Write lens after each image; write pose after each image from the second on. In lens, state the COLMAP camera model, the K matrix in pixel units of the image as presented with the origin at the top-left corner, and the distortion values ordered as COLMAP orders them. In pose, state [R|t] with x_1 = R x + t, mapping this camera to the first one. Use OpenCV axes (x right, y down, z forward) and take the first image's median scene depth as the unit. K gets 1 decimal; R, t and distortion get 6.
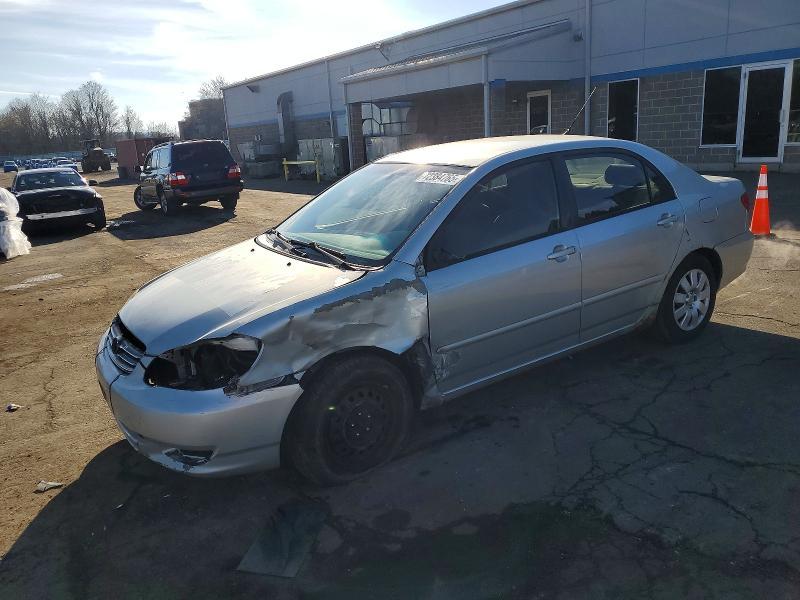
lens RADIAL K [[611.2, 0, 396.2], [0, 611.2, 299.9], [0, 0, 1]] dist [0.029521, -0.001624]
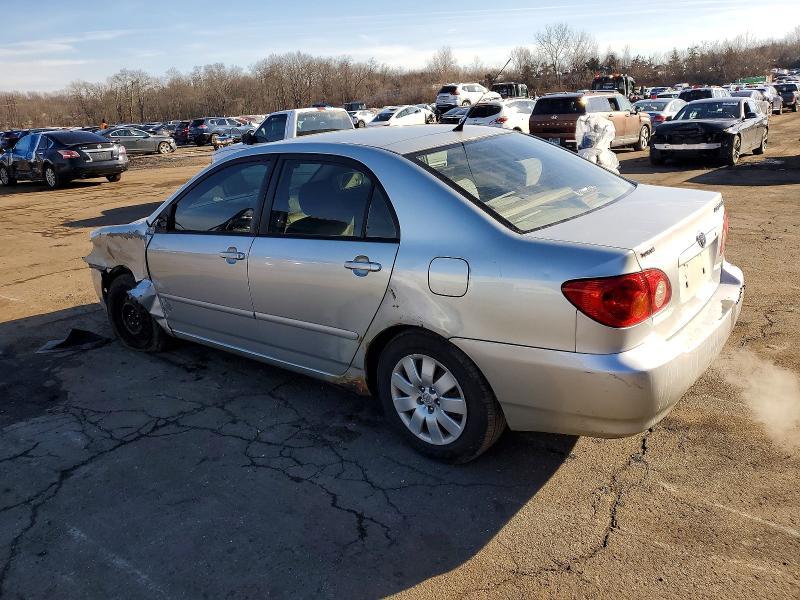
lens RADIAL K [[611.2, 0, 396.2], [0, 611.2, 299.9], [0, 0, 1]] dist [0.029521, -0.001624]
pose [[0.287541, 0.327295, -0.900110, 1.327666], [-0.202097, 0.939373, 0.277011, -0.354686], [0.936204, 0.102258, 0.336253, 0.958044]]
